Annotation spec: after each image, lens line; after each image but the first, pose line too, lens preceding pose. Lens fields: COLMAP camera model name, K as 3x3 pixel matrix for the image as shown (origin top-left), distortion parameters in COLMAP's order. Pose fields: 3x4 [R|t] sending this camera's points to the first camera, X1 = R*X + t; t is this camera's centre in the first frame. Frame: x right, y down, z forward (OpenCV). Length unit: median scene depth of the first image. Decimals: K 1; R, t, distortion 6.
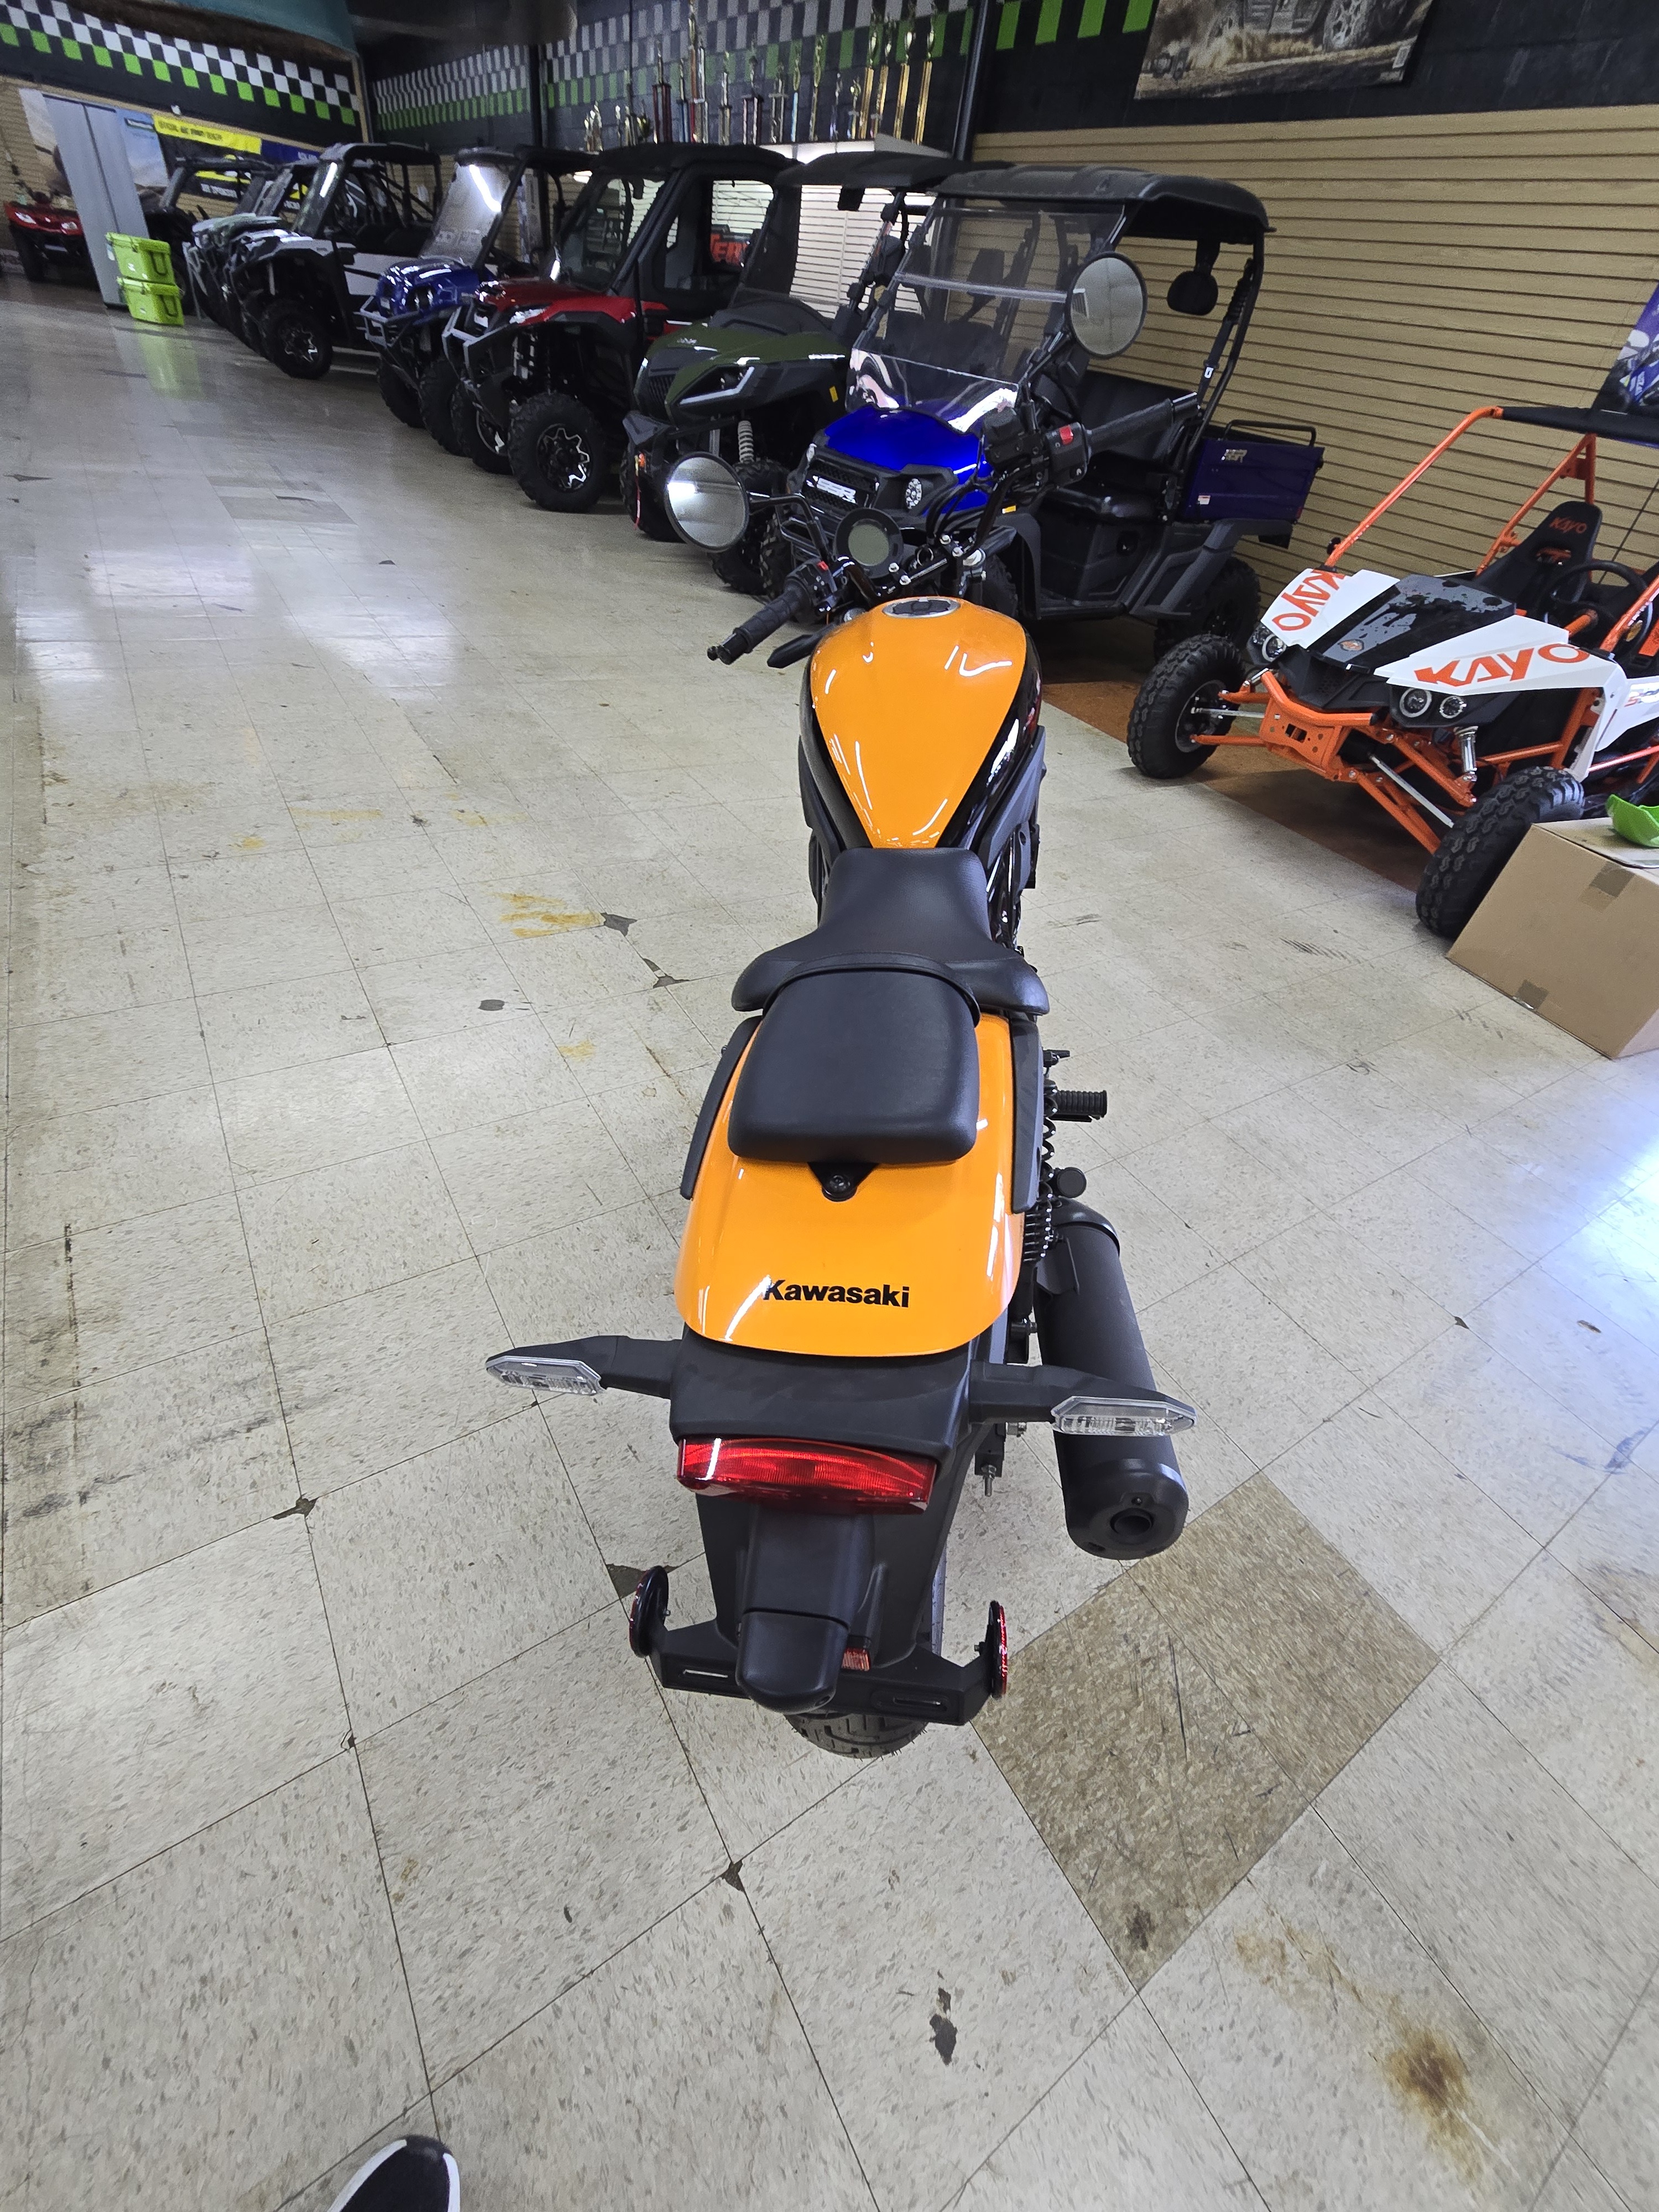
lens RADIAL K [[897.0, 0, 837.3], [0, 897.0, 1118.4], [0, 0, 1]] dist [-0.003328, -0.000892]
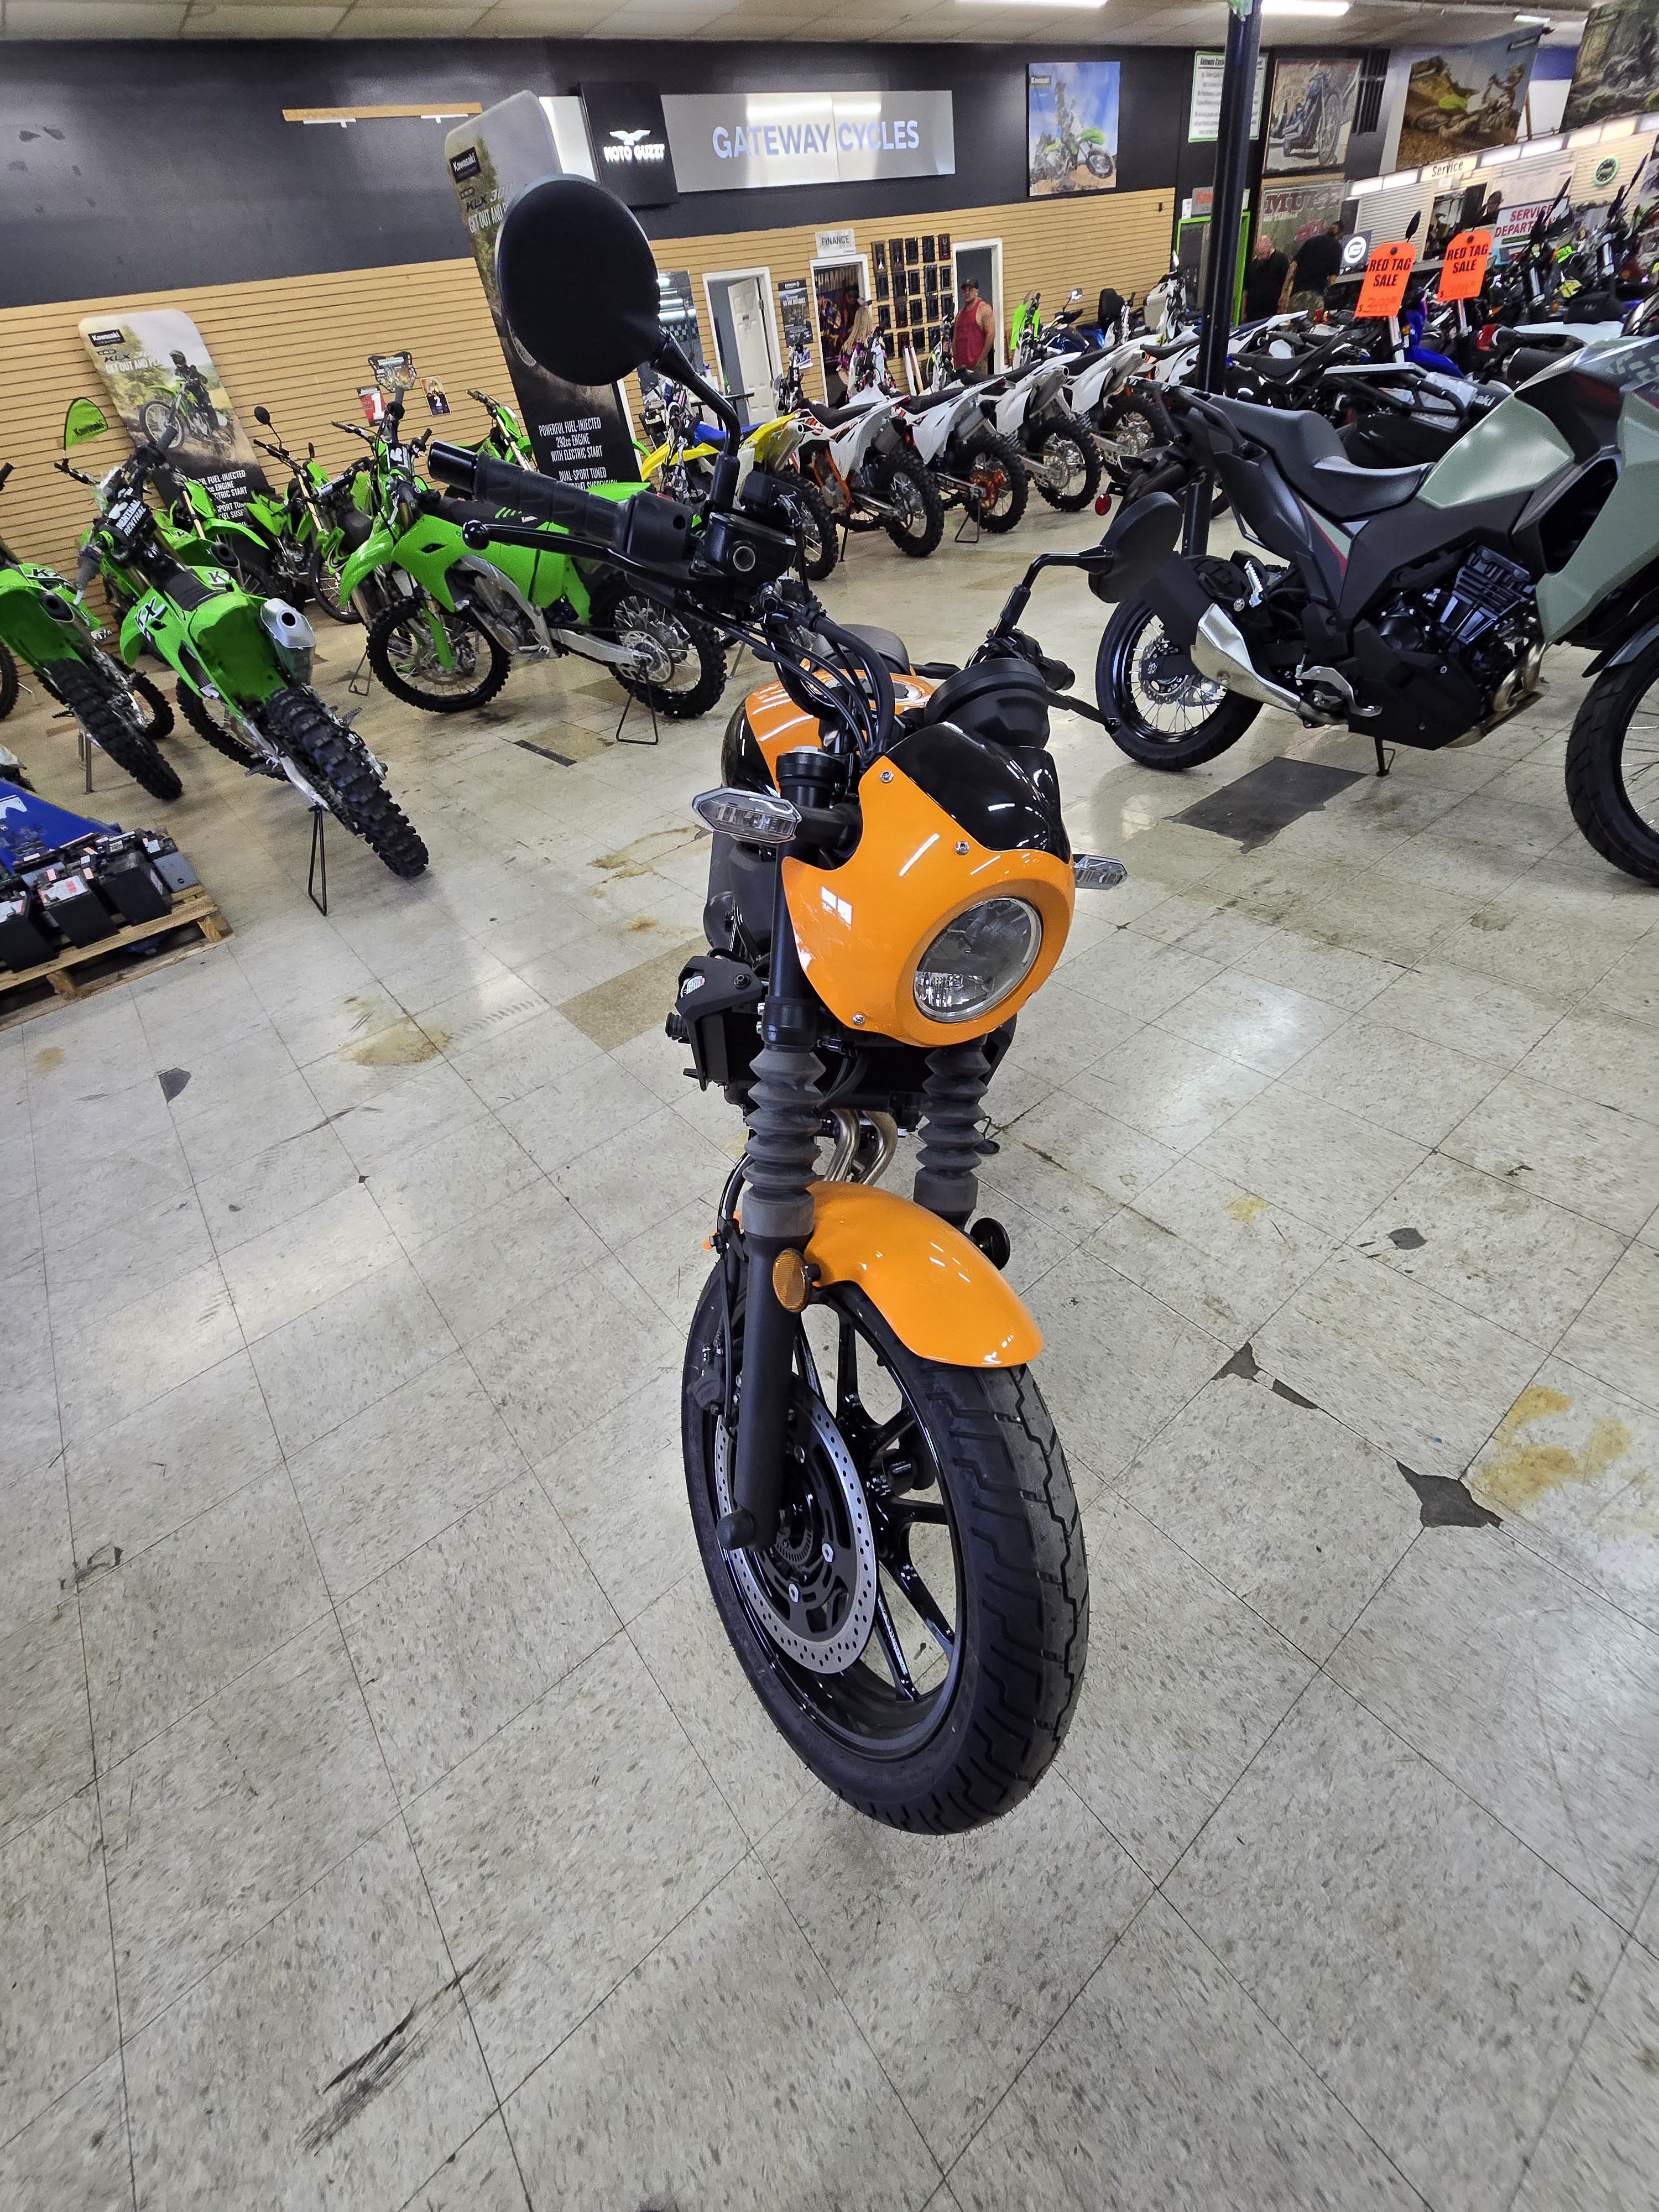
lens RADIAL K [[897.0, 0, 837.3], [0, 897.0, 1118.4], [0, 0, 1]] dist [-0.003328, -0.000892]
pose [[-0.993675, 0.069878, -0.087906, 0.148405], [-0.076349, 0.153646, 0.985172, -0.849813], [0.082348, 0.985652, -0.147339, 0.978997]]
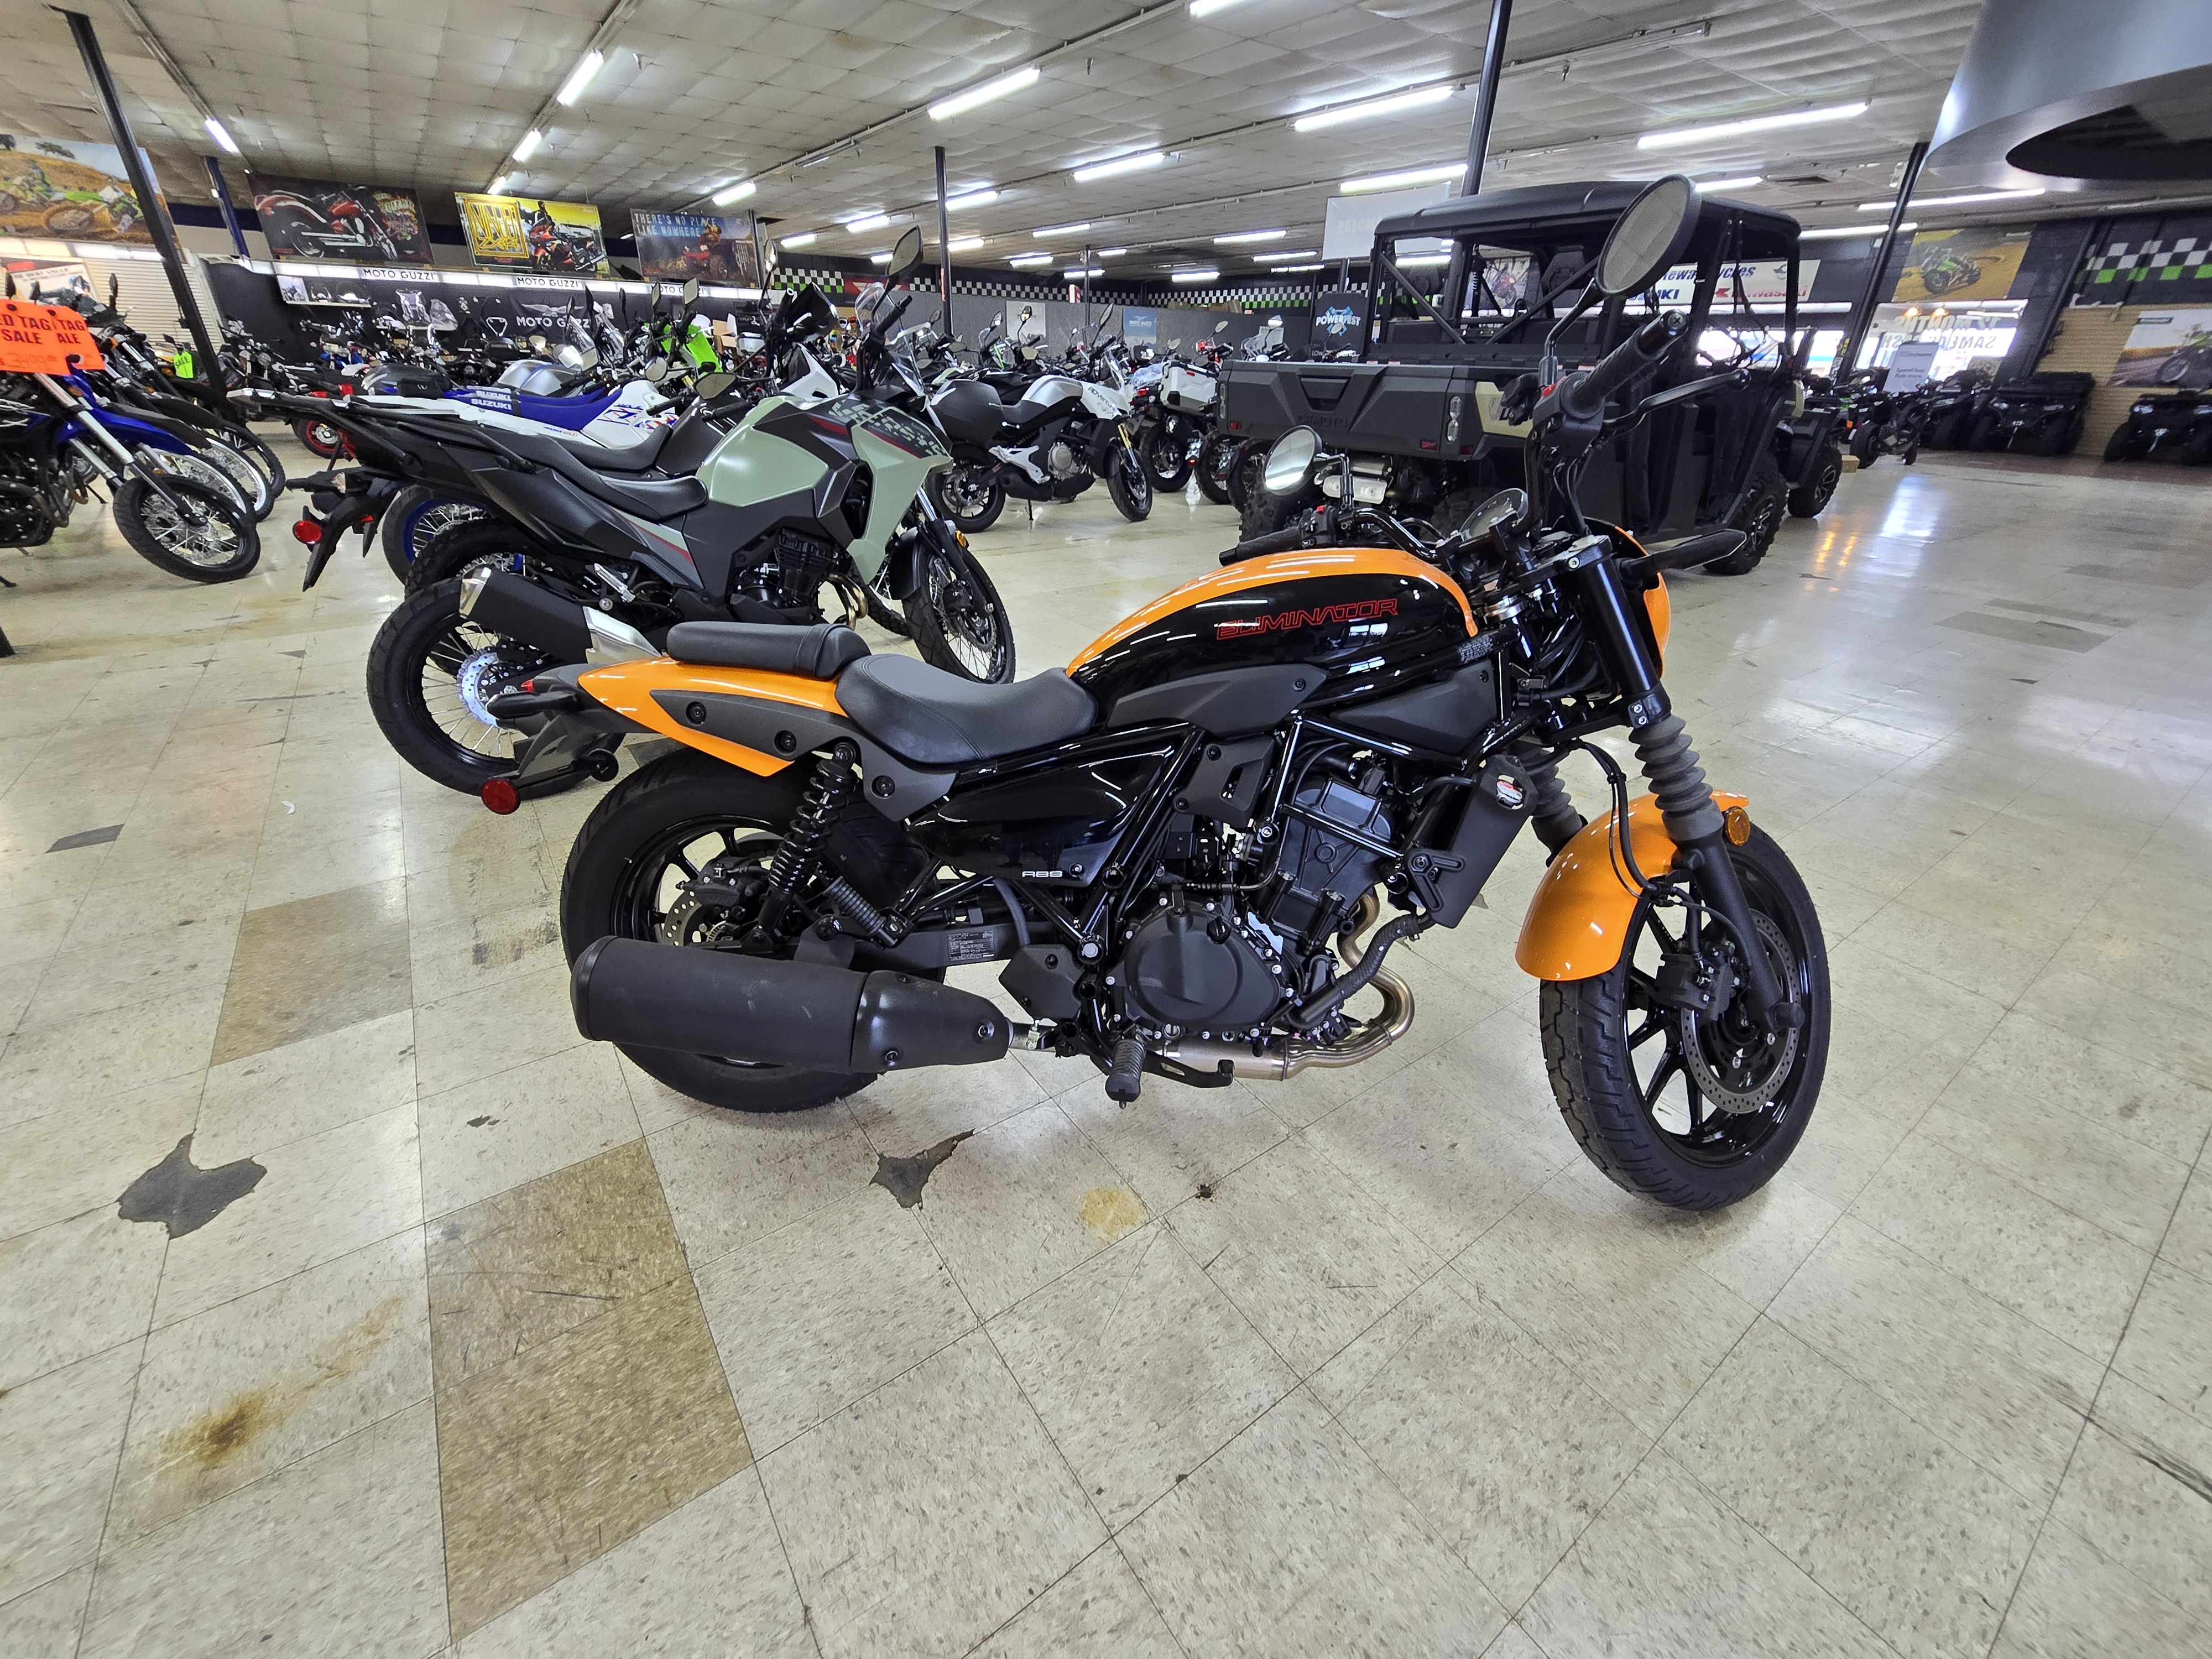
lens RADIAL K [[897.0, 0, 1106.0], [0, 897.0, 829.5], [0, 0, 1]] dist [-0.003328, -0.000892]
pose [[0.055985, 0.341813, -0.938099, 0.723563], [-0.674288, 0.705879, 0.216958, -0.255640], [0.736343, 0.620403, 0.269999, 0.477909]]
